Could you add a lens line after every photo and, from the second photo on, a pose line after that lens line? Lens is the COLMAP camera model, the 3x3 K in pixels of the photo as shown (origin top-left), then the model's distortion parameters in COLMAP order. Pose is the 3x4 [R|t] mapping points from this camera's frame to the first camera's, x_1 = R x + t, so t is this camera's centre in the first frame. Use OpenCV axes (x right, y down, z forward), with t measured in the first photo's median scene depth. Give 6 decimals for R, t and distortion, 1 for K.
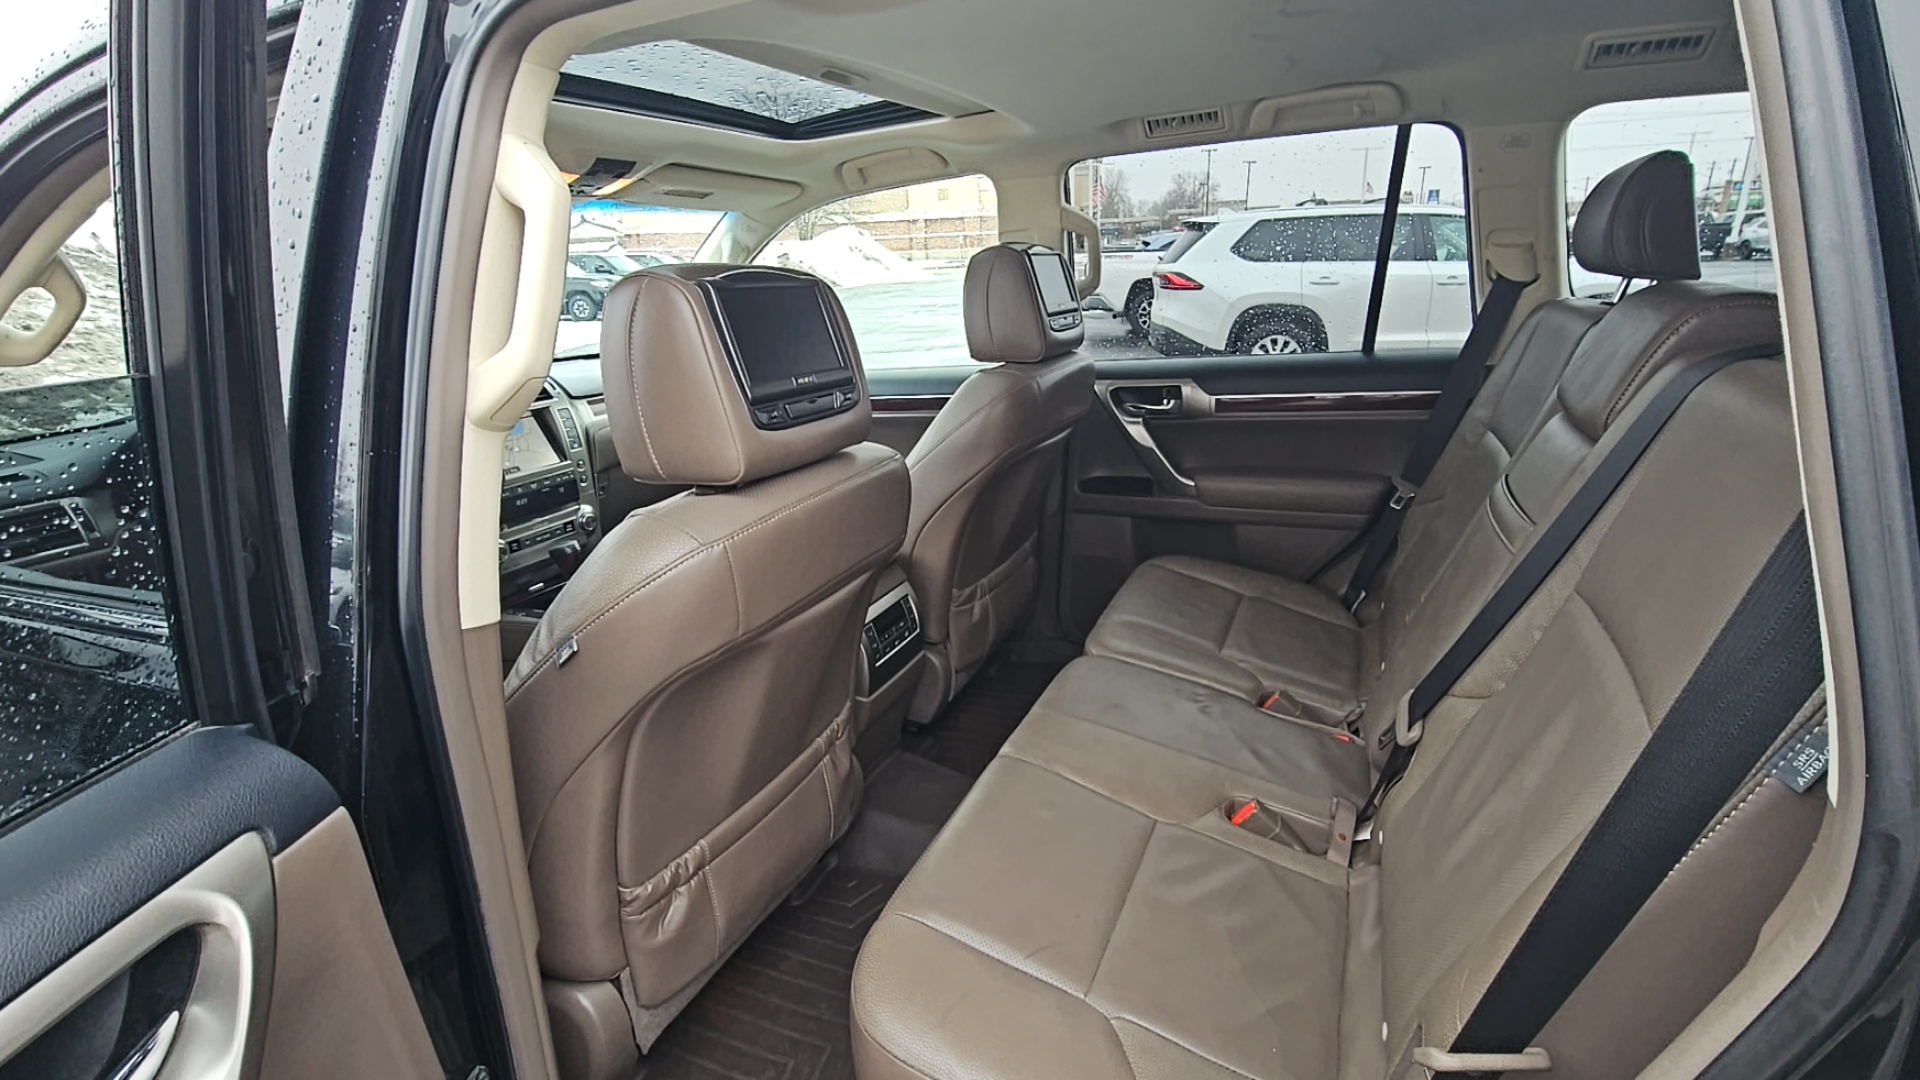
lens RADIAL K [[869.1, 0, 983.6], [0, 869.1, 538.5], [0, 0, 1]] dist [-0.000219, -0.000309]
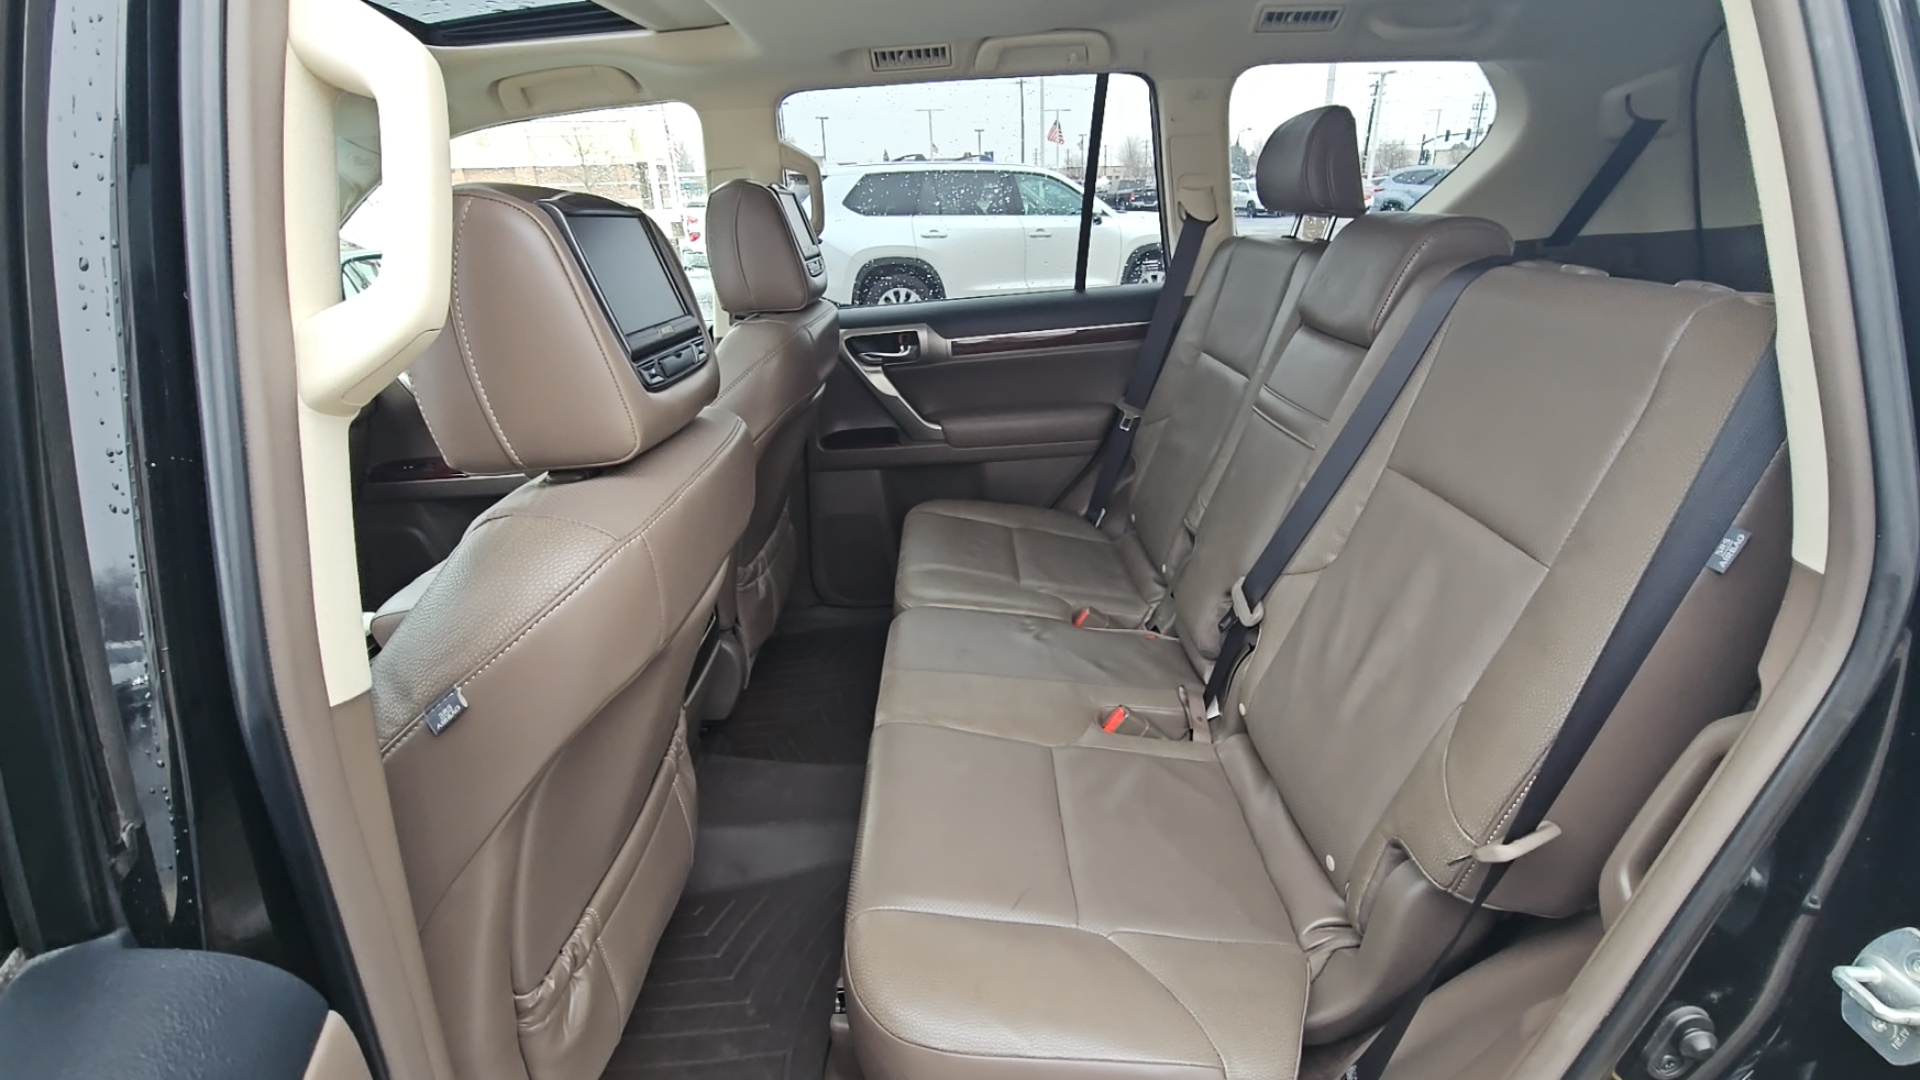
lens RADIAL K [[867.0, 0, 964.5], [0, 867.0, 541.9], [0, 0, 1]] dist [0.000959, -0.000025]
pose [[0.899493, -0.153808, 0.408969, -0.204408], [0.135040, 0.988030, 0.074576, -0.004289], [-0.415544, -0.011853, 0.909496, 0.082897]]
